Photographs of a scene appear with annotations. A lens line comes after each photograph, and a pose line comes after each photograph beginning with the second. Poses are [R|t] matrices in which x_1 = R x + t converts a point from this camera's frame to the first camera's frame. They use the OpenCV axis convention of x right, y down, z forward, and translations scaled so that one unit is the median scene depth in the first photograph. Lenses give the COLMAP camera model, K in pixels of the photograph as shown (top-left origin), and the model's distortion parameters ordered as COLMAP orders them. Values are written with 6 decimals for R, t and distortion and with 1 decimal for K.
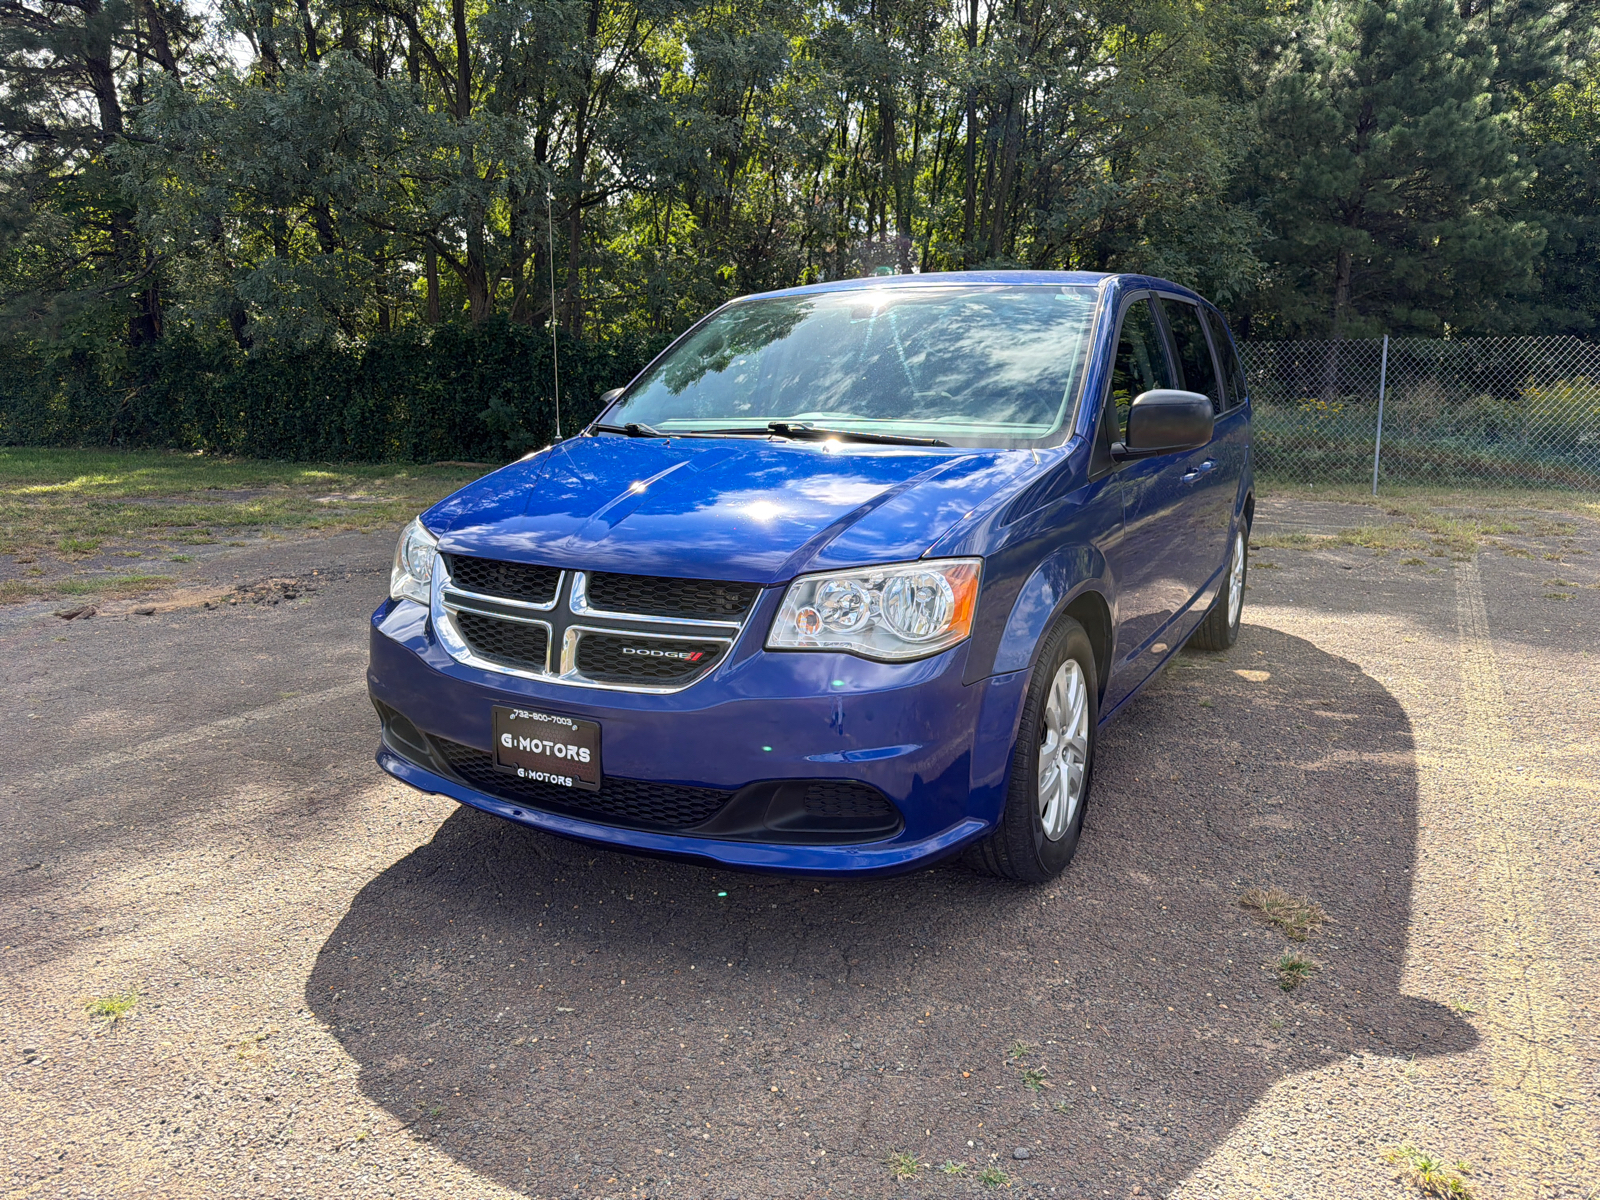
lens RADIAL K [[1096.0, 0, 800.0], [0, 1096.0, 600.0], [0, 0, 1]] dist [0.044760, -0.049805]
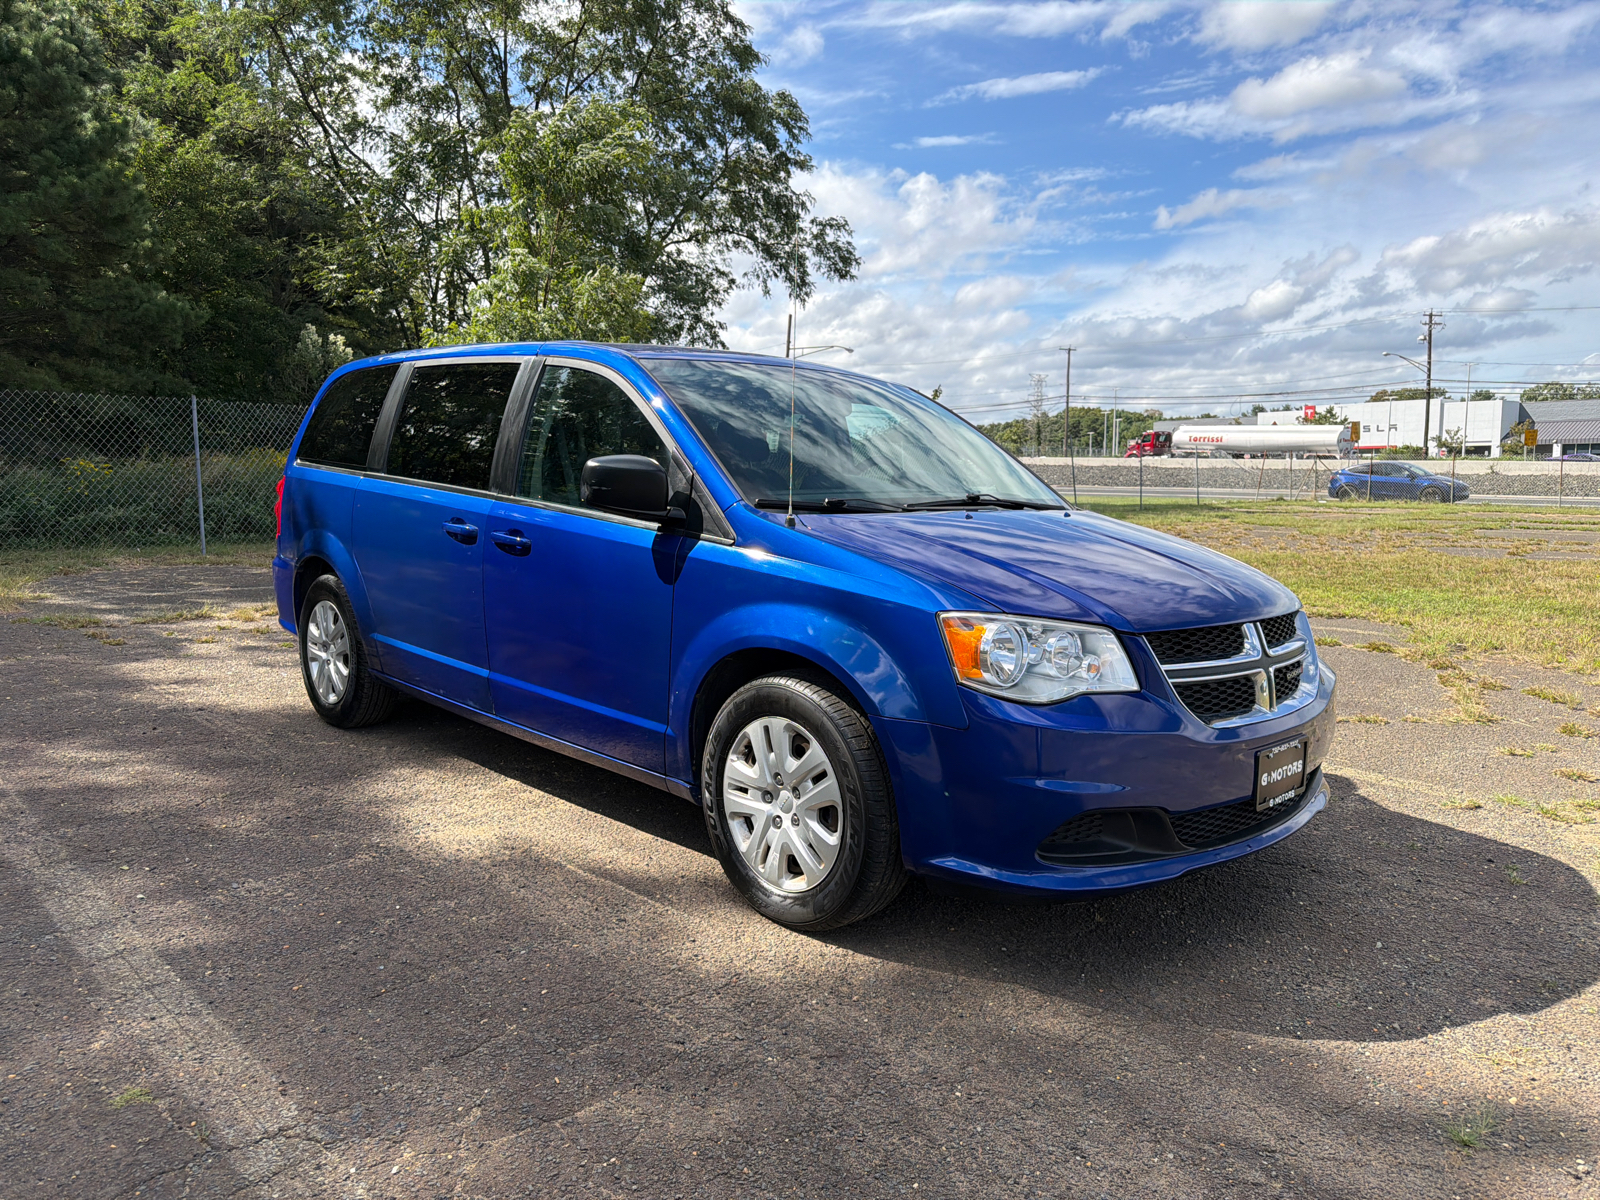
lens RADIAL K [[1099.4, 0, 798.9], [0, 1099.4, 608.1], [0, 0, 1]] dist [0.034565, -0.035827]
pose [[0.339944, -0.111059, 0.933865, -1.398703], [0.151503, 0.986500, 0.062169, -0.179610], [-0.928162, 0.120349, 0.352180, 0.974898]]
